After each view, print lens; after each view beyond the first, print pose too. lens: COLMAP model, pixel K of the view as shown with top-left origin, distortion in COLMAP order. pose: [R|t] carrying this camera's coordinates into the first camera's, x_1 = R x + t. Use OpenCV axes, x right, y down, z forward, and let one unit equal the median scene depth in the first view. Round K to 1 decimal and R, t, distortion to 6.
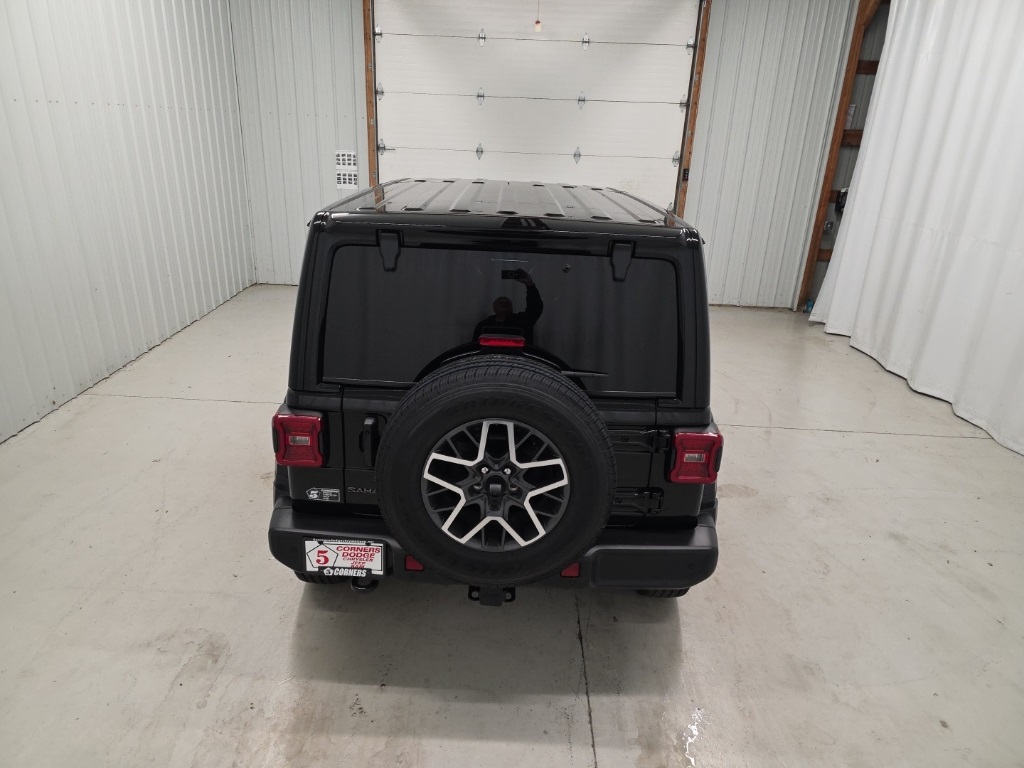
lens RADIAL K [[681.2, 0, 508.9], [0, 681.2, 379.8], [0, 0, 1]] dist [0.050201, -0.039856]
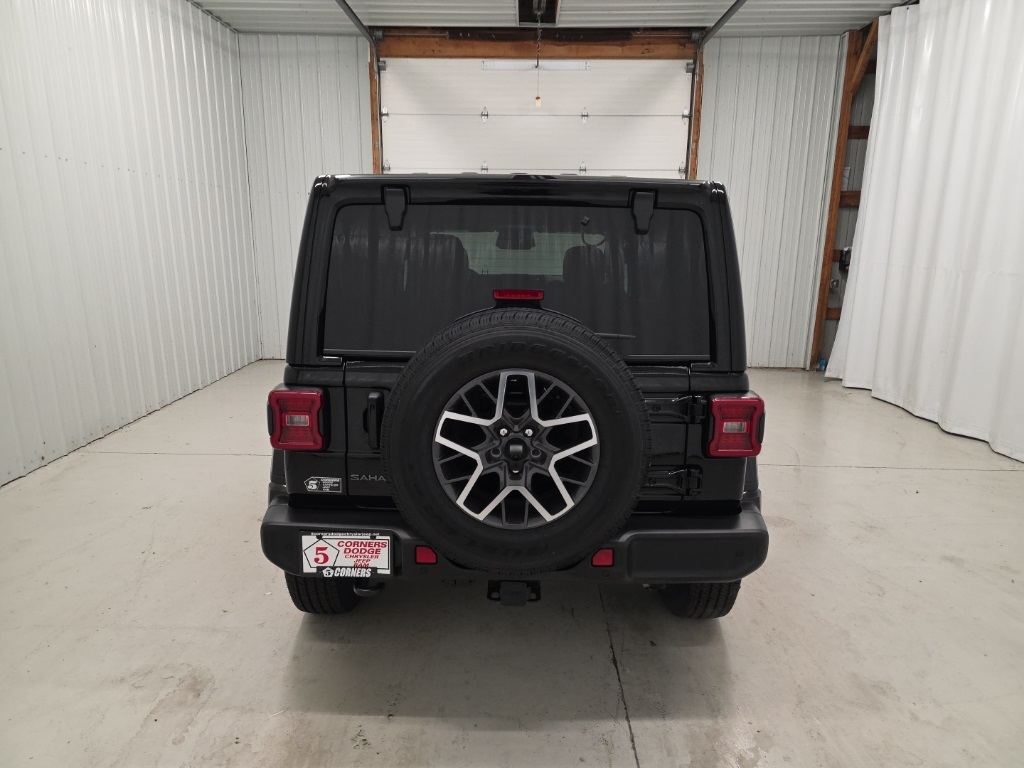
lens RADIAL K [[681.2, 0, 517.7], [0, 681.2, 389.6], [0, 0, 1]] dist [0.050201, -0.039856]
pose [[0.999589, -0.028457, 0.003577, -0.014373], [0.028679, 0.990222, -0.136518, 0.156058], [0.000343, 0.136564, 0.990631, 0.085137]]
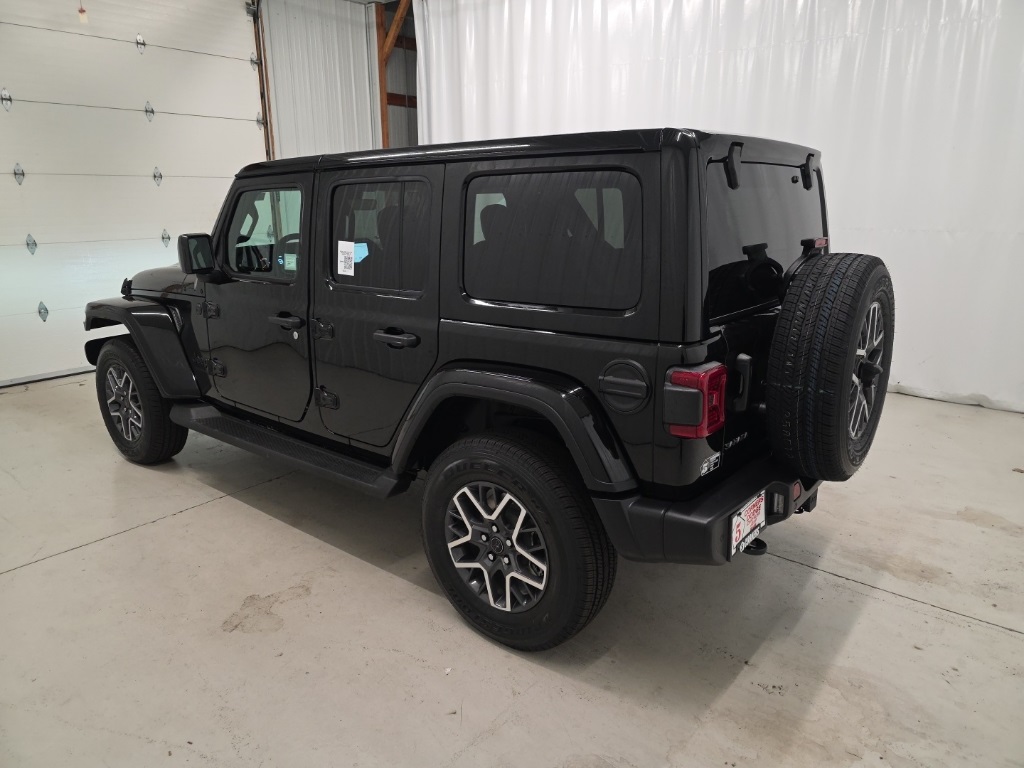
lens RADIAL K [[681.2, 0, 512.7], [0, 681.2, 370.9], [0, 0, 1]] dist [0.050201, -0.039856]
pose [[0.614886, -0.235634, 0.752590, -0.920370], [0.302177, 0.951879, 0.051145, -0.051688], [-0.728426, 0.195967, 0.656500, 0.540893]]
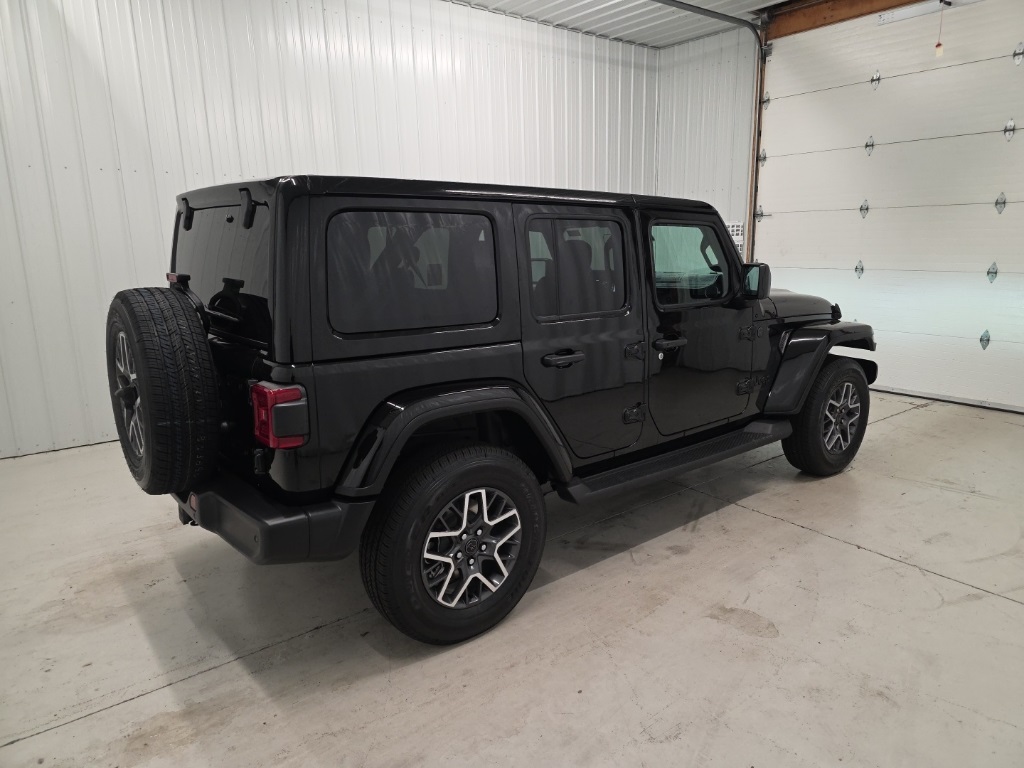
lens RADIAL K [[681.2, 0, 530.9], [0, 681.2, 386.5], [0, 0, 1]] dist [0.050201, -0.039856]
pose [[0.645441, 0.118513, -0.754560, 1.045162], [-0.229663, 0.972287, -0.043741, 0.025135], [0.728465, 0.201526, 0.654772, 0.561716]]
